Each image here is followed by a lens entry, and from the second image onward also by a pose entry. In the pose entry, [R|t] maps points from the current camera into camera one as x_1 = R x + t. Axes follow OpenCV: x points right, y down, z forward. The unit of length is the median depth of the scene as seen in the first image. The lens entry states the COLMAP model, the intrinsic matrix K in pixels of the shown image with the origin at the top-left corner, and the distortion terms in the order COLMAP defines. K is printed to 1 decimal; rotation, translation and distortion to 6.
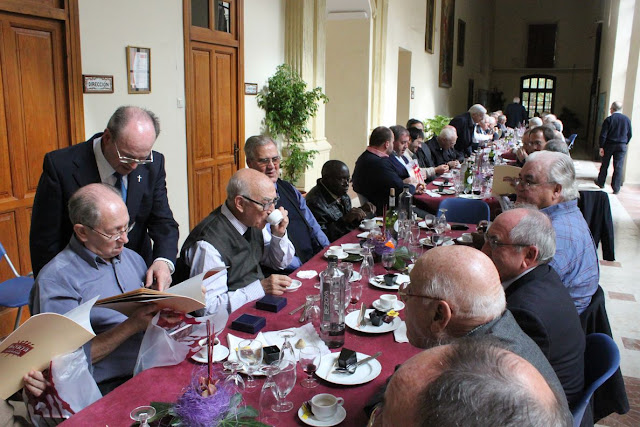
lens RADIAL K [[567.8, 0, 320.0], [0, 567.8, 213.5], [0, 0, 1]] dist [-0.154761, 0.150484]
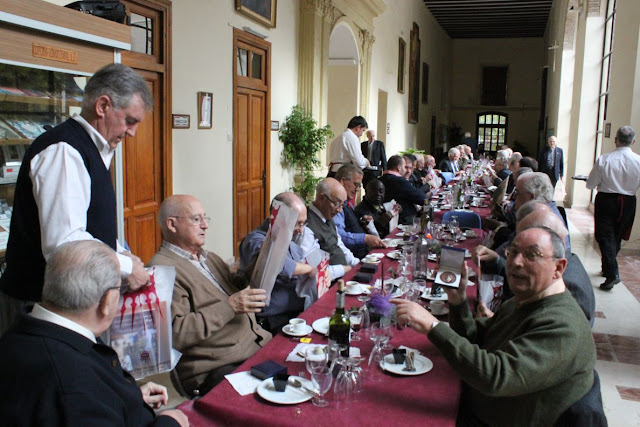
lens RADIAL K [[567.8, 0, 320.0], [0, 567.8, 213.5], [0, 0, 1]] dist [-0.154761, 0.150484]
pose [[0.996311, -0.003102, 0.085765, -0.090689], [0.007974, 0.998370, -0.056517, 0.024560], [-0.085450, 0.056992, 0.994711, -0.138961]]
